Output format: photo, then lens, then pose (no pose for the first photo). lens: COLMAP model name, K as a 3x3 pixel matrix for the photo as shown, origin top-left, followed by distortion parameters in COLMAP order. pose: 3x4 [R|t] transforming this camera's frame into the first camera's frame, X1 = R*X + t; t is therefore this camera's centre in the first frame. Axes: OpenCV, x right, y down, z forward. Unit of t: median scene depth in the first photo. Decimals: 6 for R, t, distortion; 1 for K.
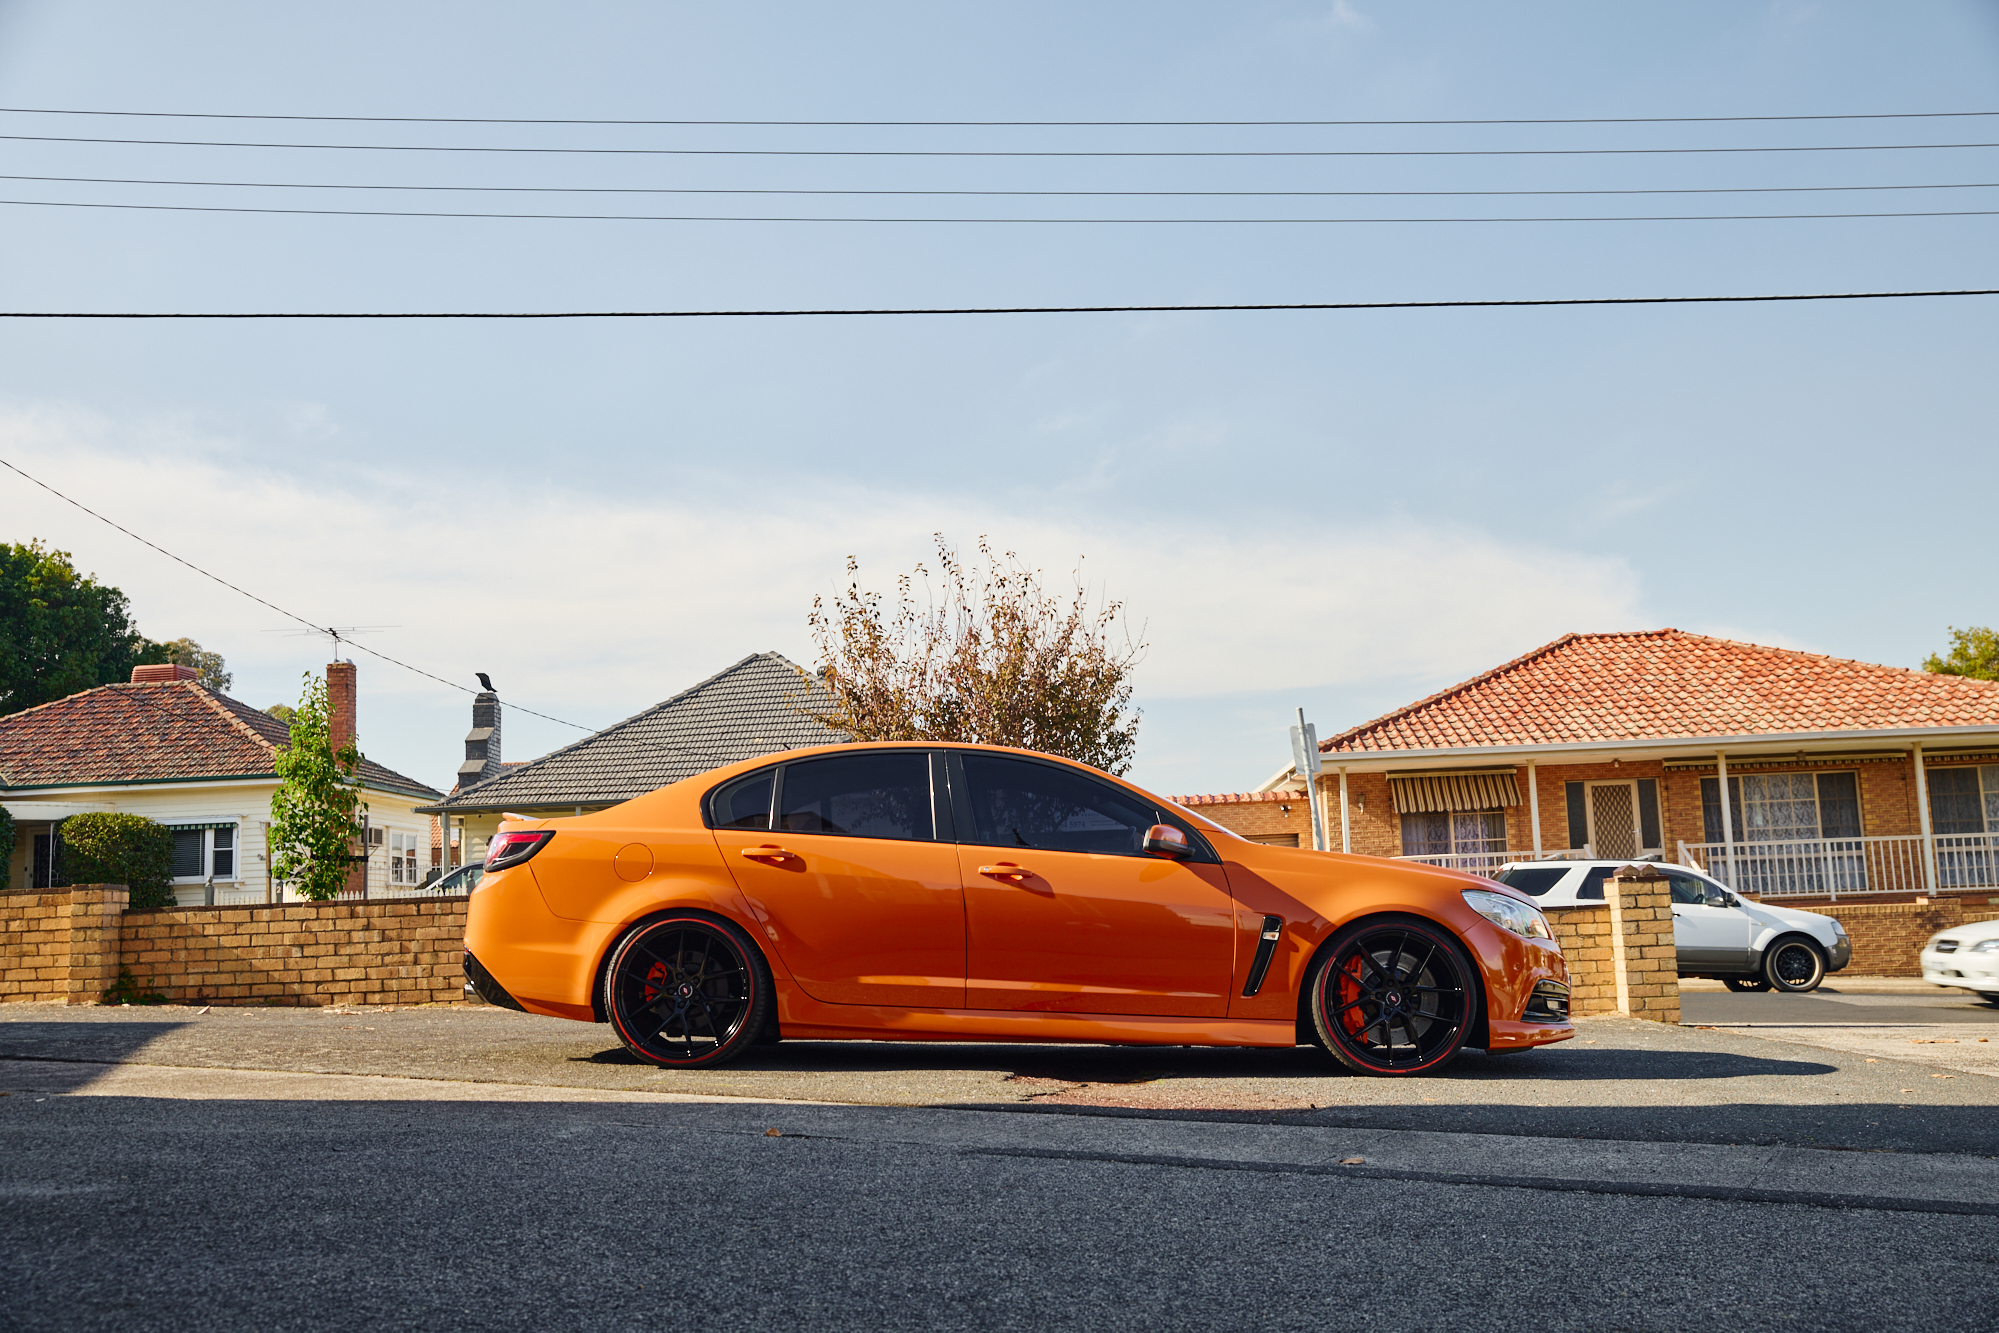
lens RADIAL K [[1928.9, 0, 1010.5], [0, 1928.9, 665.5], [0, 0, 1]] dist [-0.011860, 0.074189]
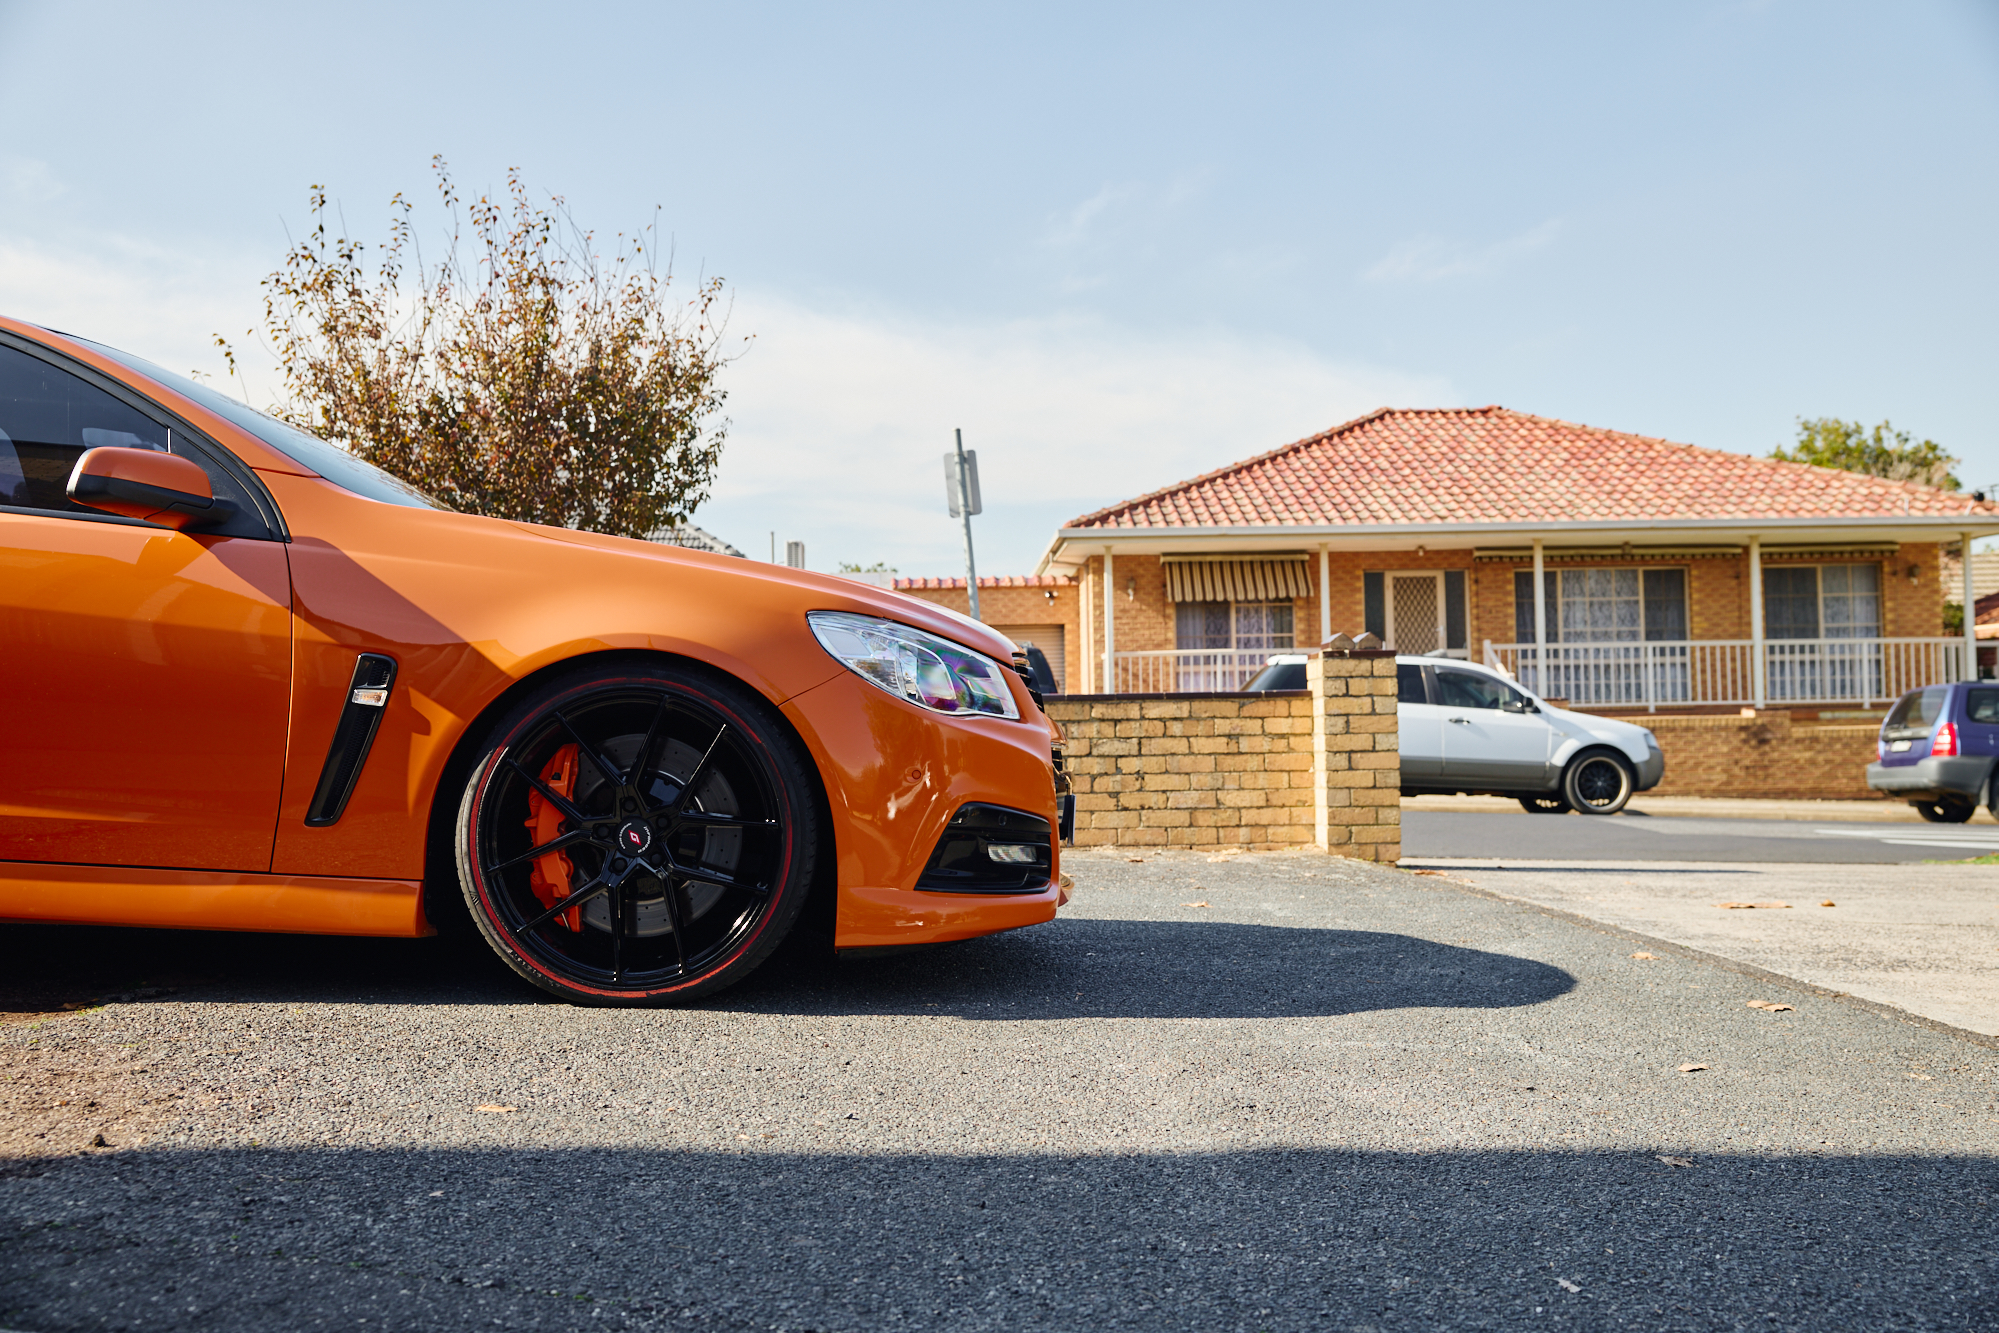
lens RADIAL K [[1642.5, 0, 1121.4], [0, 1642.5, 681.2], [0, 0, 1]] dist [-0.002954, 0.009825]
pose [[0.996944, 0.023623, 0.074460, 0.126099], [-0.030845, 0.994769, 0.097384, 0.041530], [-0.071770, -0.099383, 0.992458, 0.268351]]
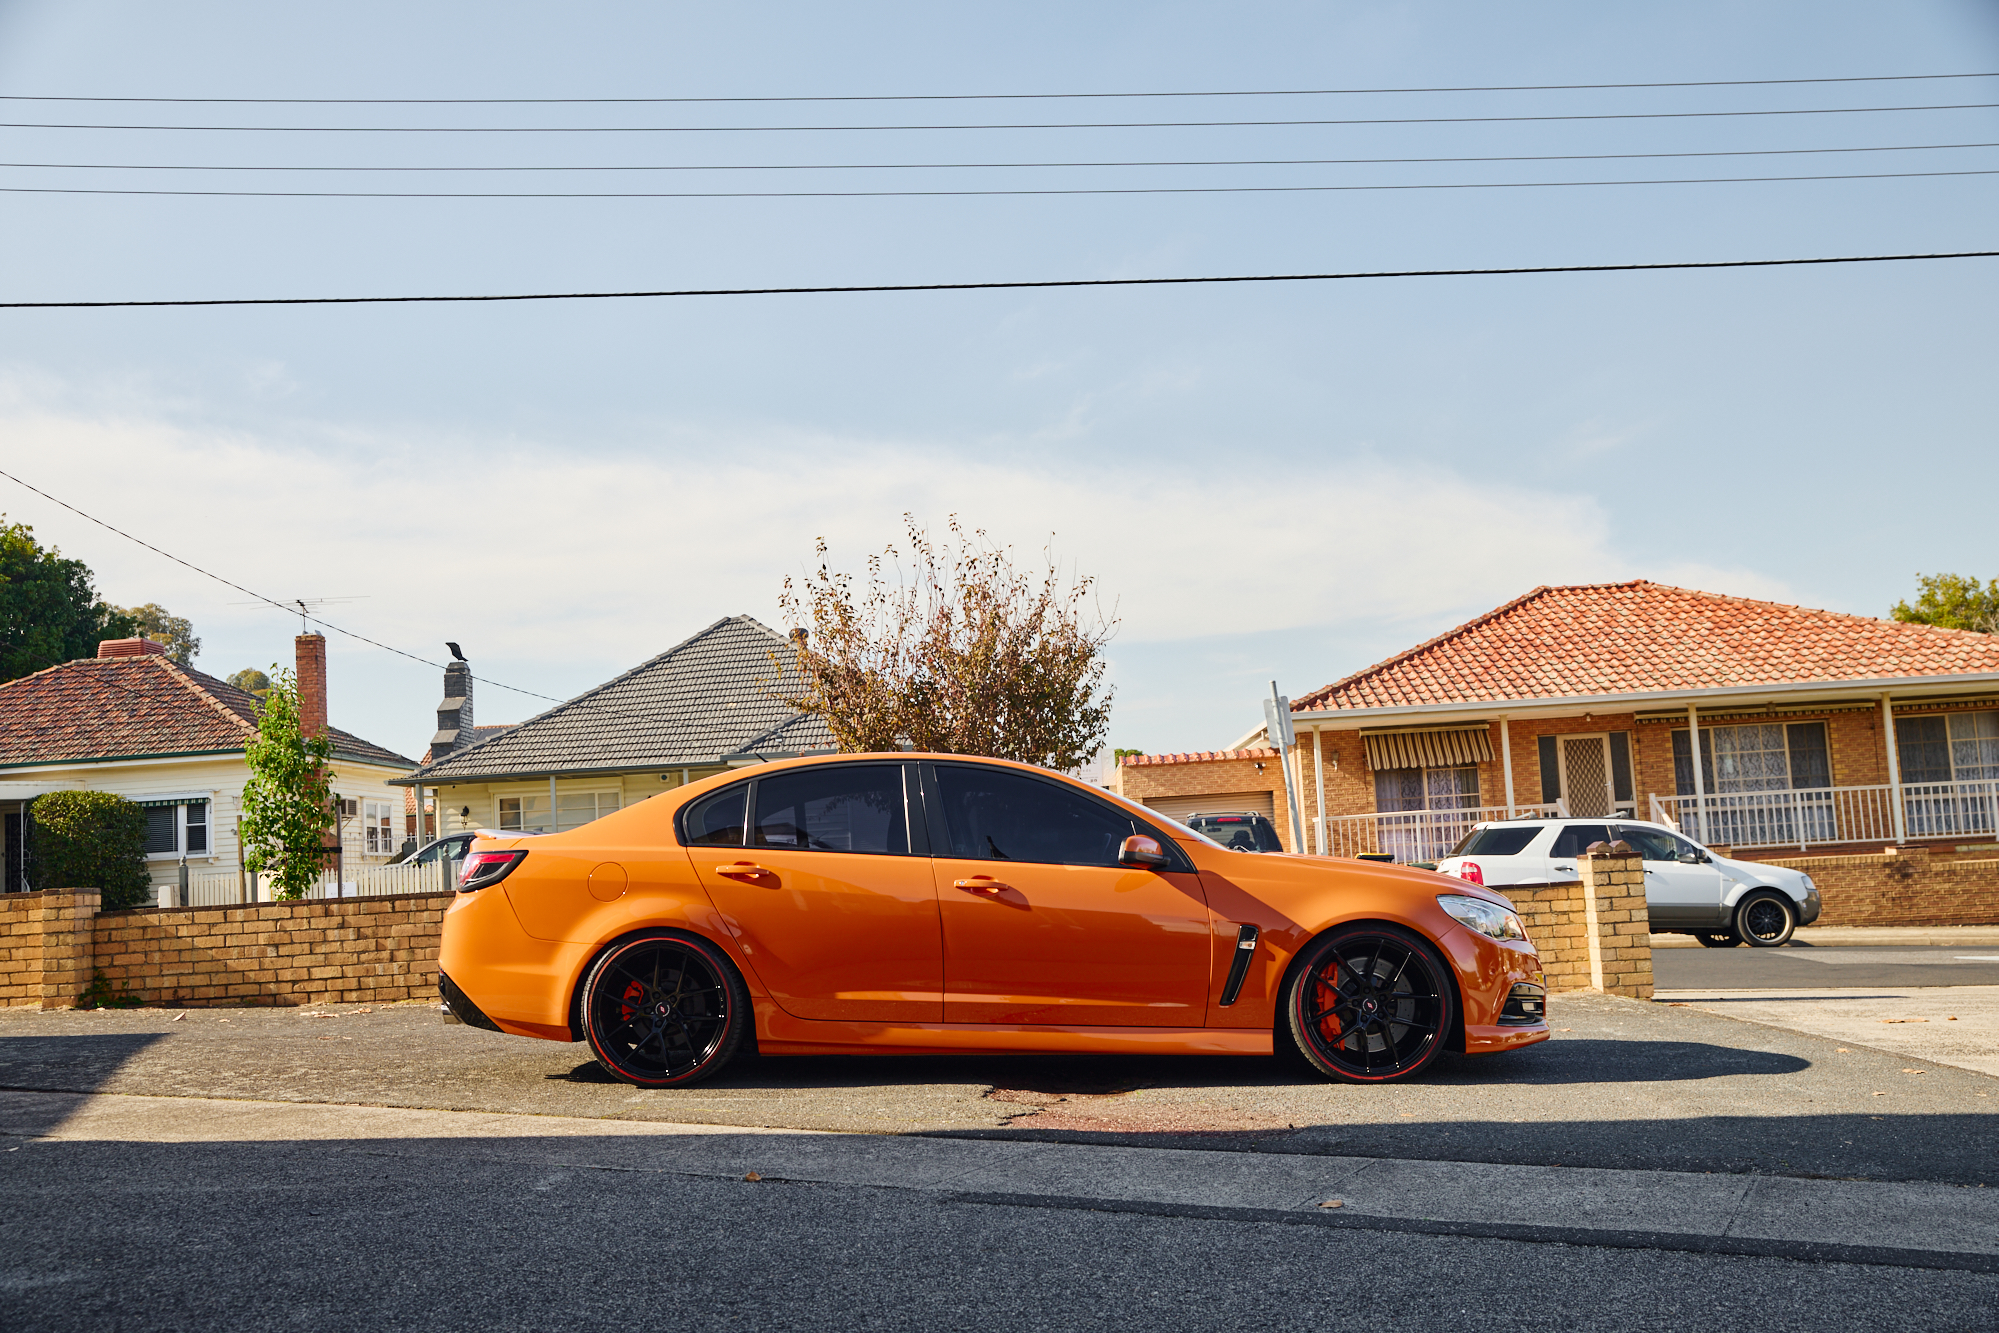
lens RADIAL K [[1926.2, 0, 1007.8], [0, 1926.2, 654.1], [0, 0, 1]] dist [-0.014851, 0.080061]
pose [[0.999798, -0.016006, 0.012175, 0.000453], [0.015590, 0.999317, 0.033512, -0.020588], [-0.012703, -0.033315, 0.999364, 0.003395]]
